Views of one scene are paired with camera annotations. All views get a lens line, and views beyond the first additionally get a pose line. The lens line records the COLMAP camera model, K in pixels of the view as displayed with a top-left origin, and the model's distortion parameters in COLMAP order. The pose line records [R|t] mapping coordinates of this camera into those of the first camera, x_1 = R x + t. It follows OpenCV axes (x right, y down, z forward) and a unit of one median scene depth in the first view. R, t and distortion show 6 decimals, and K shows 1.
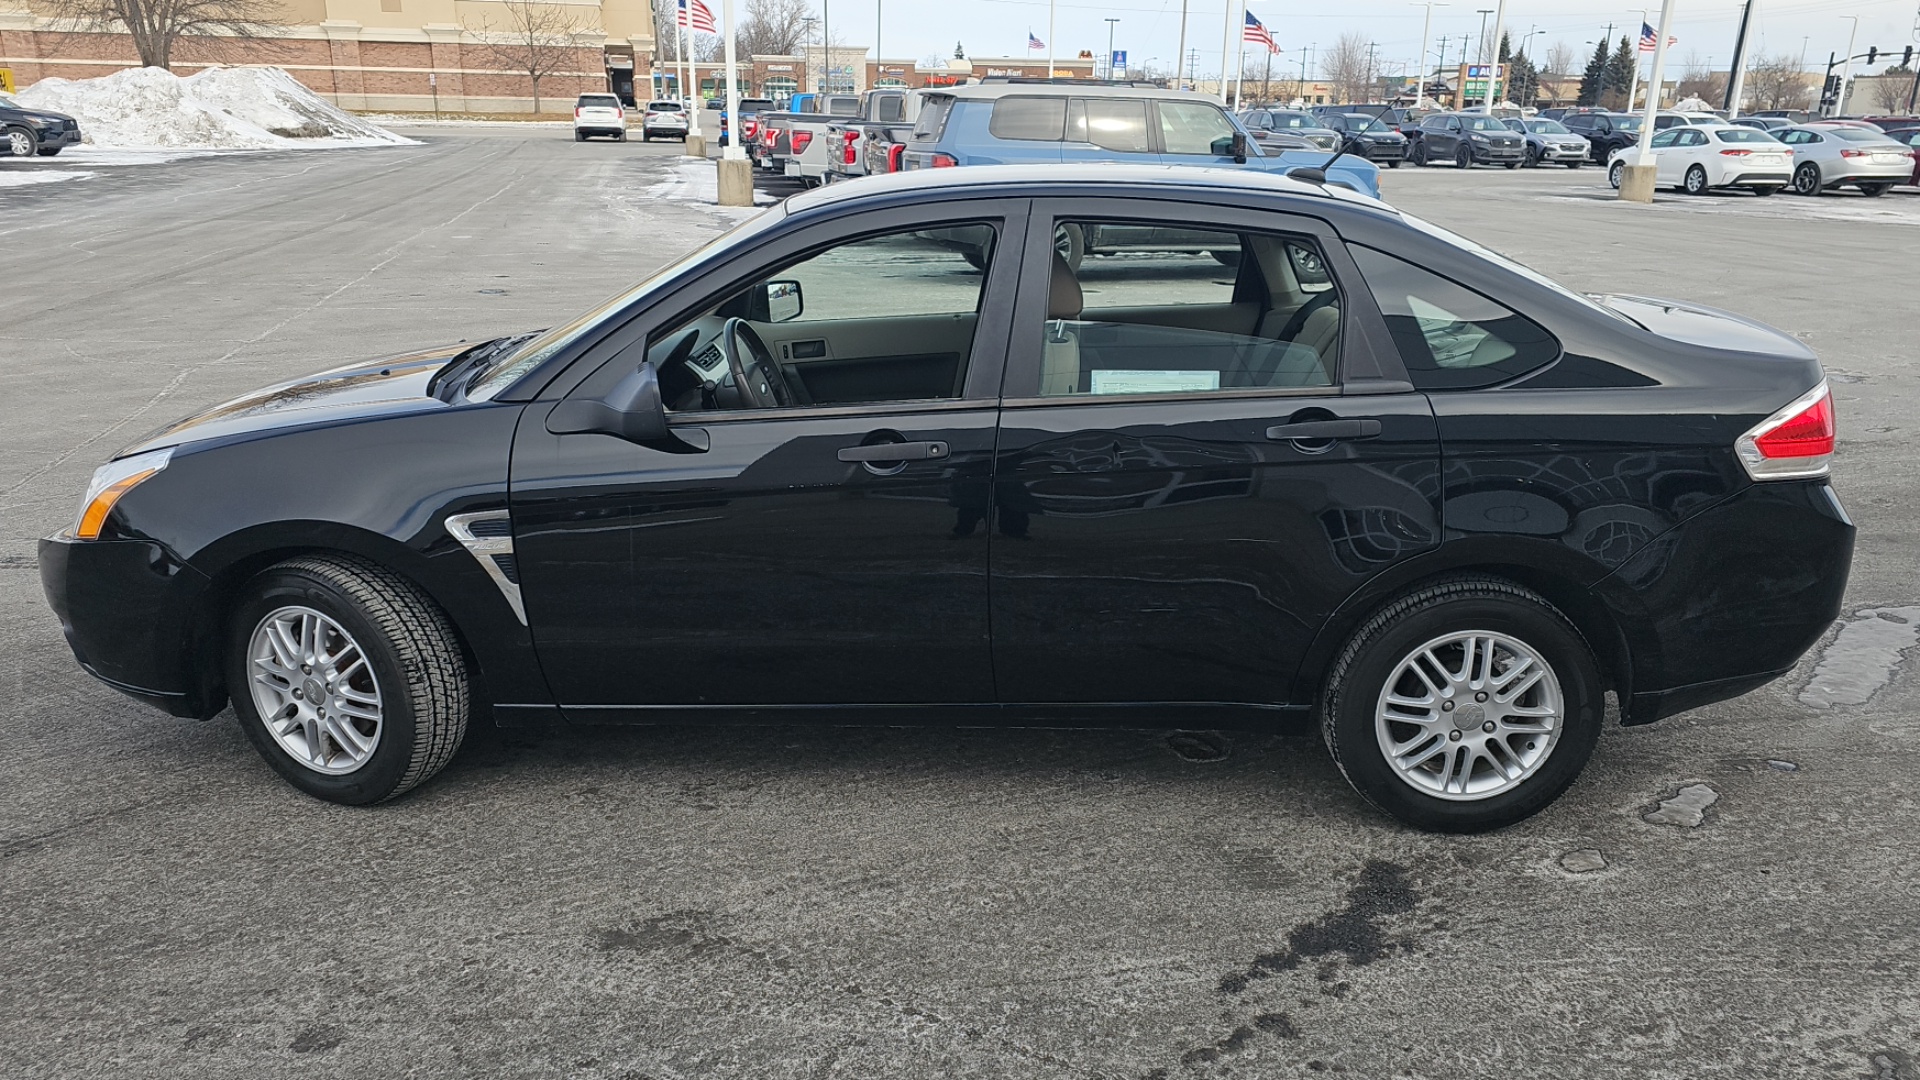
lens RADIAL K [[1371.8, 0, 960.8], [0, 1371.8, 547.7], [0, 0, 1]] dist [0.068676, -0.048500]
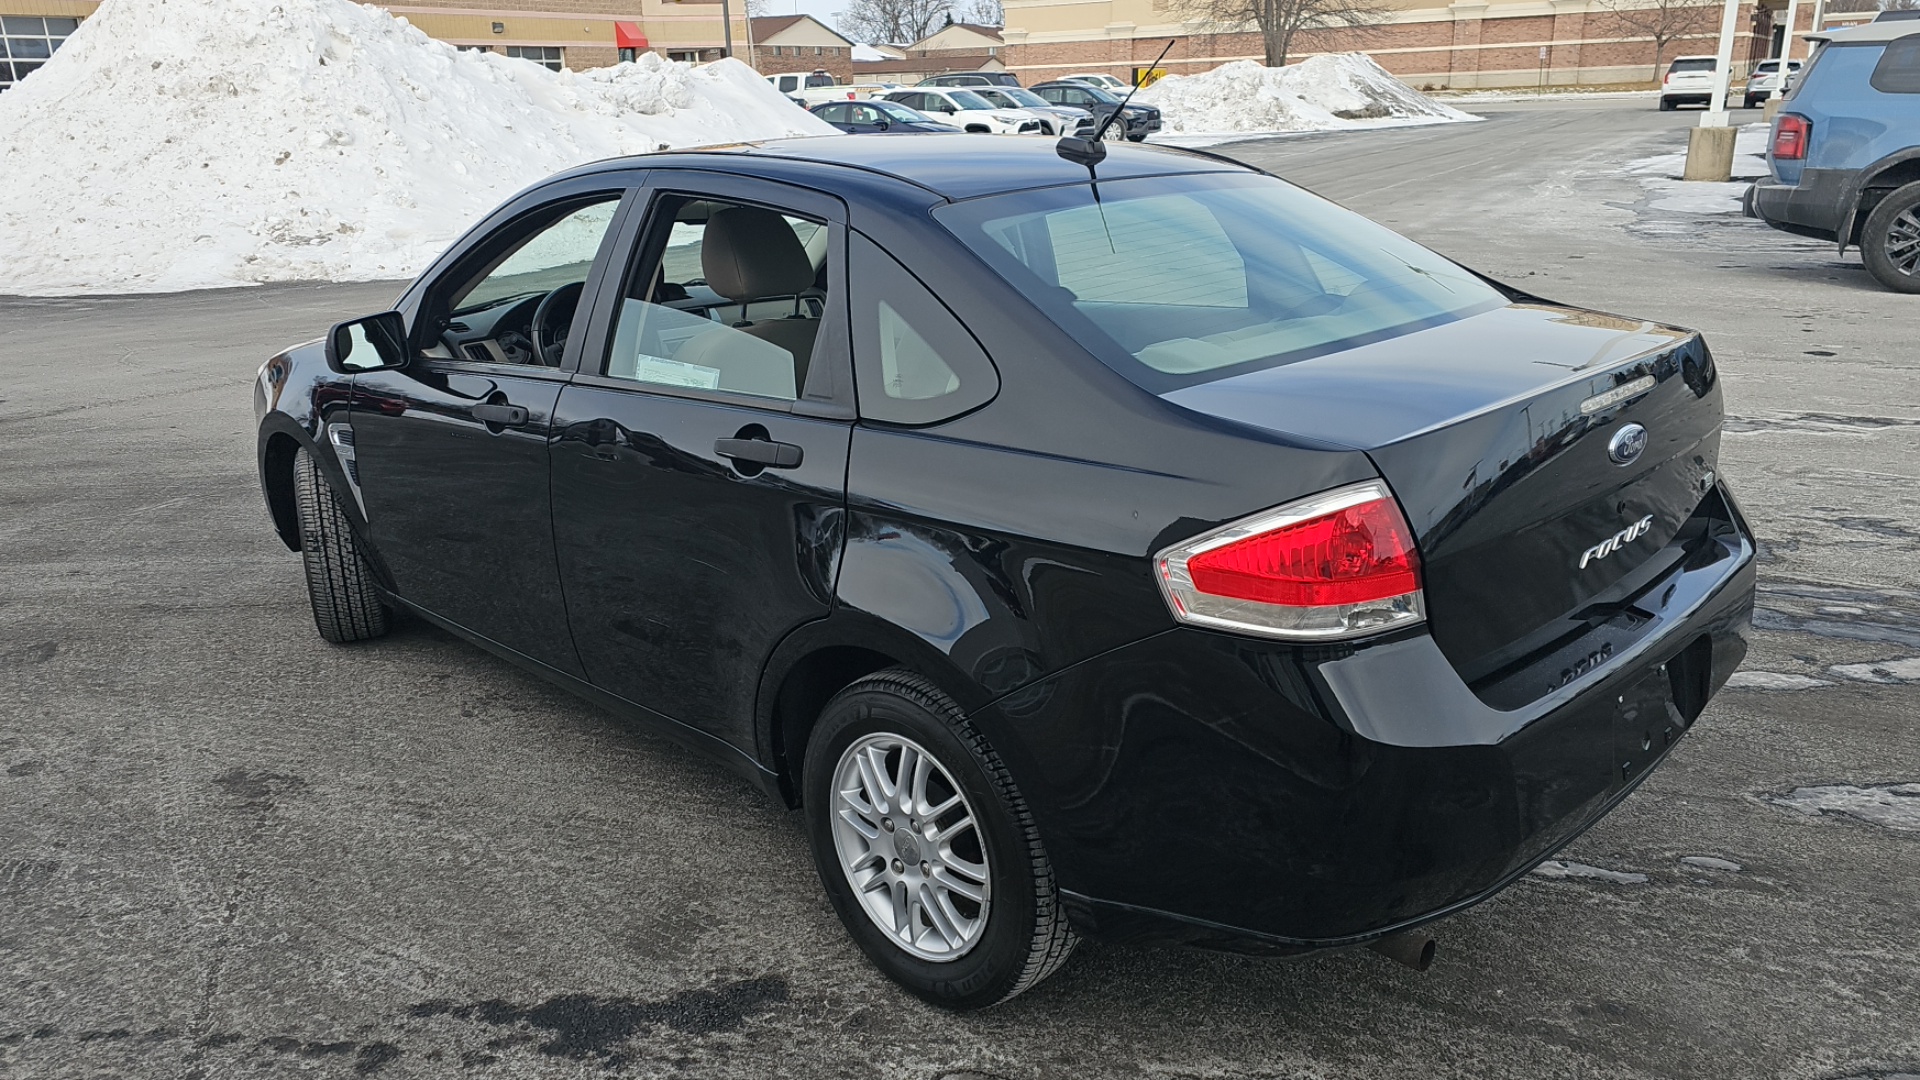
lens RADIAL K [[1371.8, 0, 962.0], [0, 1371.8, 544.5], [0, 0, 1]] dist [0.068676, -0.048500]
pose [[0.730075, 0.182759, -0.658475, 0.094624], [-0.173862, 0.981543, 0.079659, -0.012145], [0.660880, 0.056327, 0.748375, 0.047544]]
